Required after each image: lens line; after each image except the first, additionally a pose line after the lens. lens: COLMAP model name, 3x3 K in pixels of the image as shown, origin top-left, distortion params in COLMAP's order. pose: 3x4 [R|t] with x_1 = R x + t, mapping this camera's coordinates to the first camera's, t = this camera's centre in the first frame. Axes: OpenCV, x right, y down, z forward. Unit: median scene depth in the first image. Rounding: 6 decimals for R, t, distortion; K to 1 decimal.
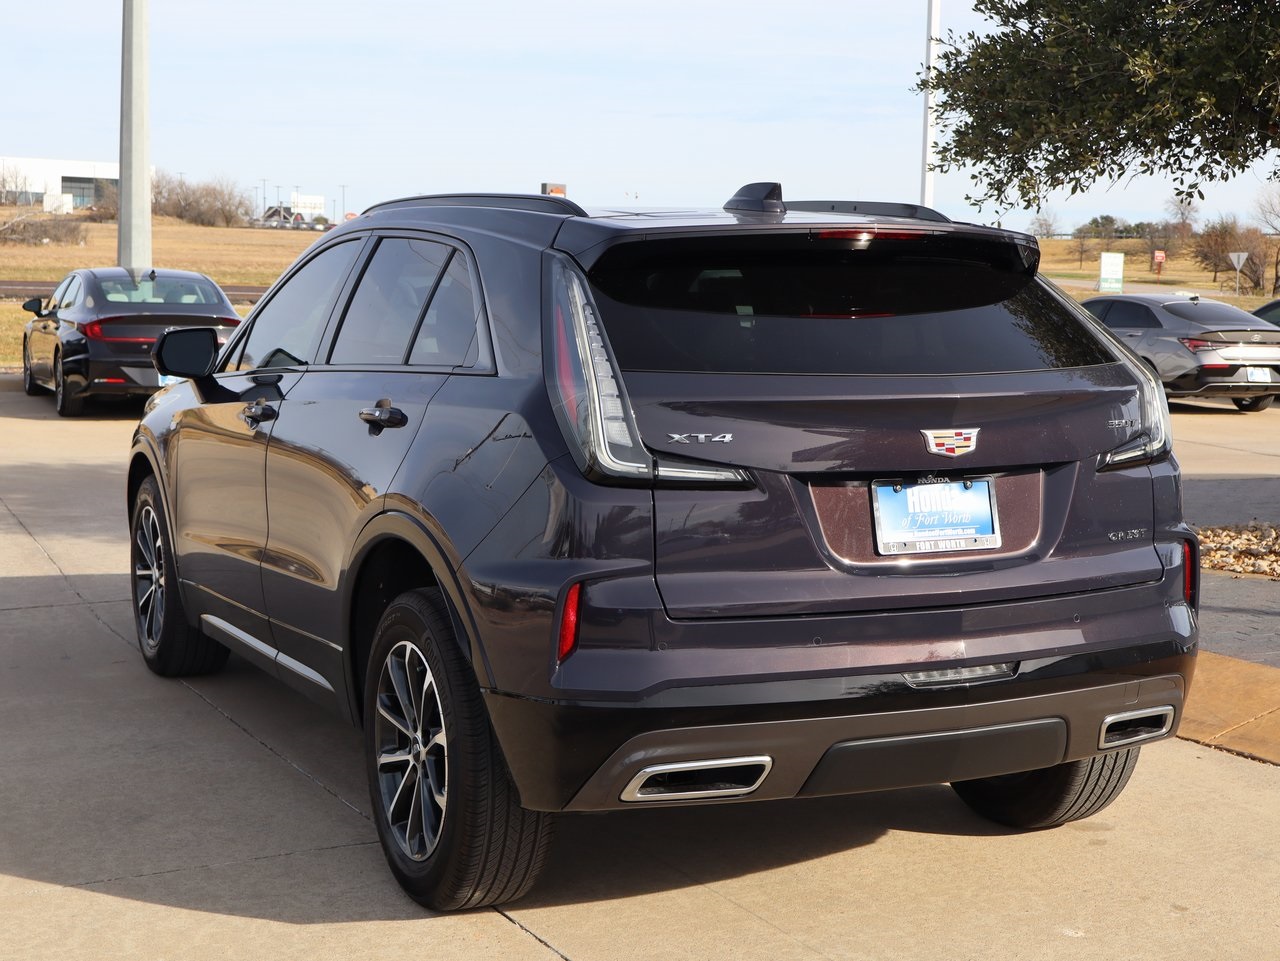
lens RADIAL K [[1919.1, 0, 647.9], [0, 1919.1, 484.1], [0, 0, 1]] dist [-0.001881, 0.000000]
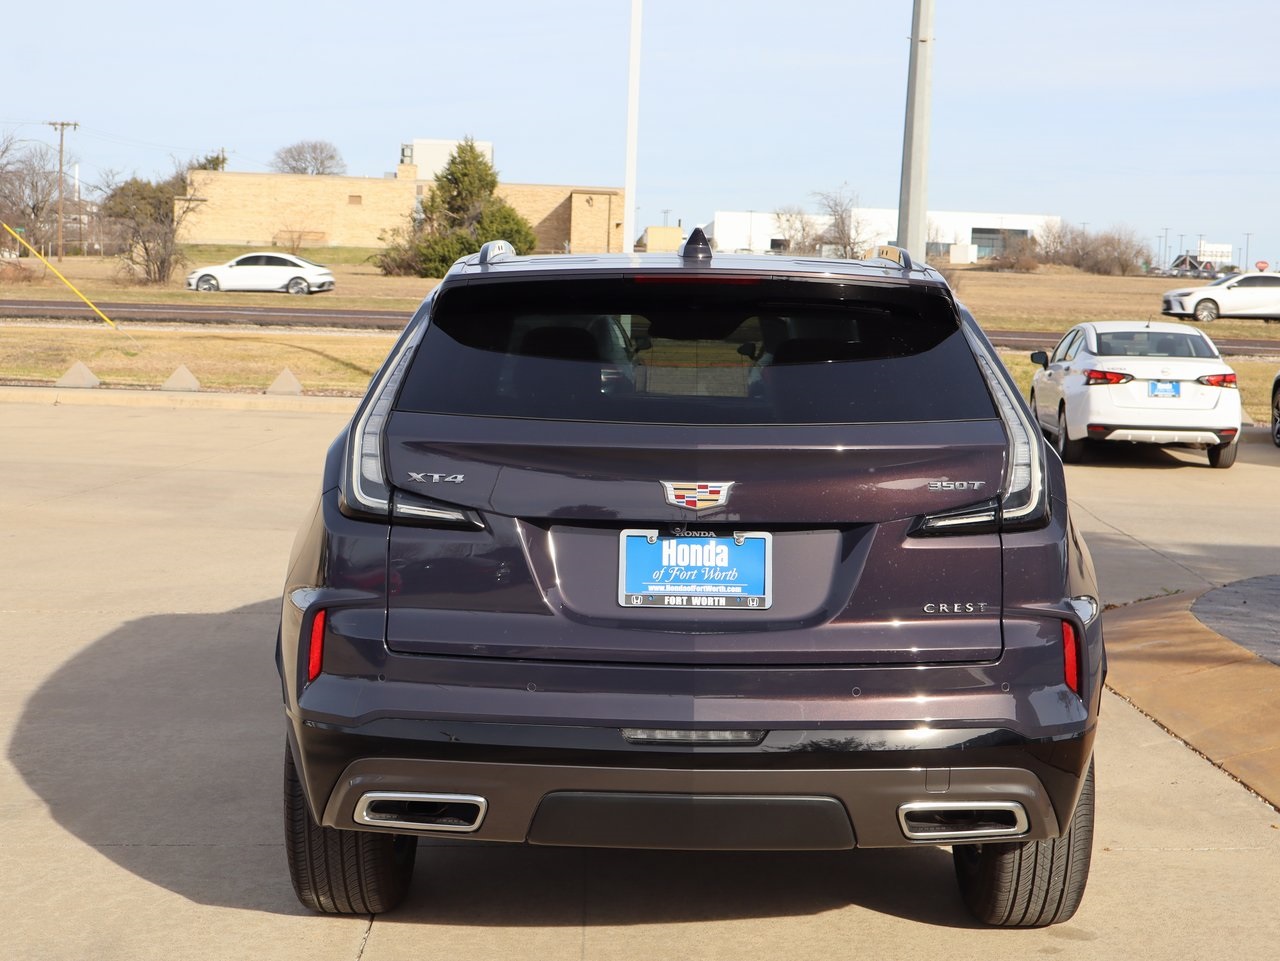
lens RADIAL K [[1919.1, 0, 643.0], [0, 1919.1, 480.3], [0, 0, 1]] dist [-0.001881, 0.000000]
pose [[0.893234, 0.044175, -0.447417, 0.561655], [-0.056279, 0.998320, -0.013788, -0.014176], [0.446056, 0.037496, 0.894219, 0.125800]]
